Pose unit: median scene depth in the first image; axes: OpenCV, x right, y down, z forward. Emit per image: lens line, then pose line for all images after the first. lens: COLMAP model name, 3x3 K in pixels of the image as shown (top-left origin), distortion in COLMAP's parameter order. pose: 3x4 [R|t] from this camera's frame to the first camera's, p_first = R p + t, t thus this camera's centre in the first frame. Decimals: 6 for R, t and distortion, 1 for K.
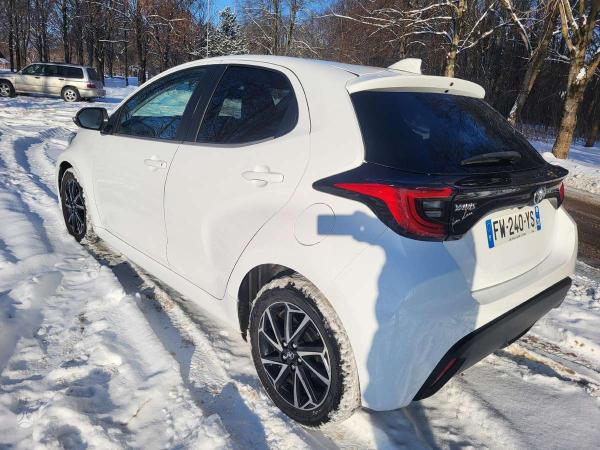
lens RADIAL K [[471.7, 0, 303.5], [0, 471.7, 228.4], [0, 0, 1]] dist [0.043675, -0.048061]
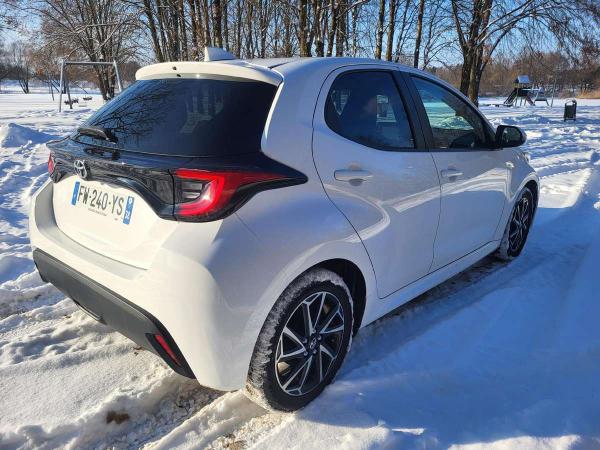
lens RADIAL K [[471.7, 0, 304.4], [0, 471.7, 225.9], [0, 0, 1]] dist [0.043675, -0.048061]
pose [[0.085620, 0.215724, -0.972693, 0.905713], [-0.266847, 0.945576, 0.186221, -0.159620], [0.959928, 0.243616, 0.138526, 0.791713]]
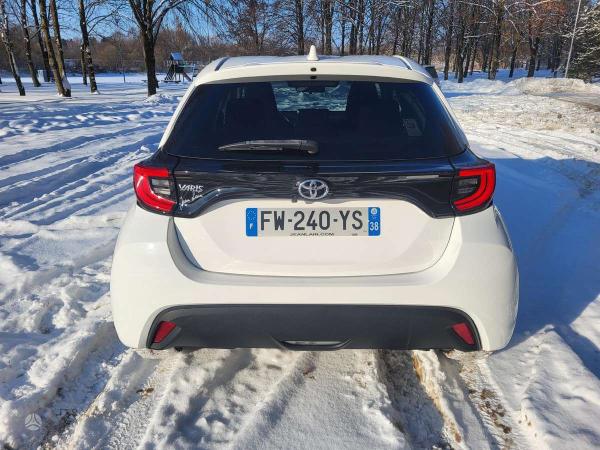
lens RADIAL K [[471.7, 0, 296.8], [0, 471.7, 221.0], [0, 0, 1]] dist [0.043675, -0.048061]
pose [[0.734275, 0.154873, -0.660950, 0.626439], [-0.139990, 0.987247, 0.075811, -0.044034], [0.664262, 0.036860, 0.746591, 0.188316]]
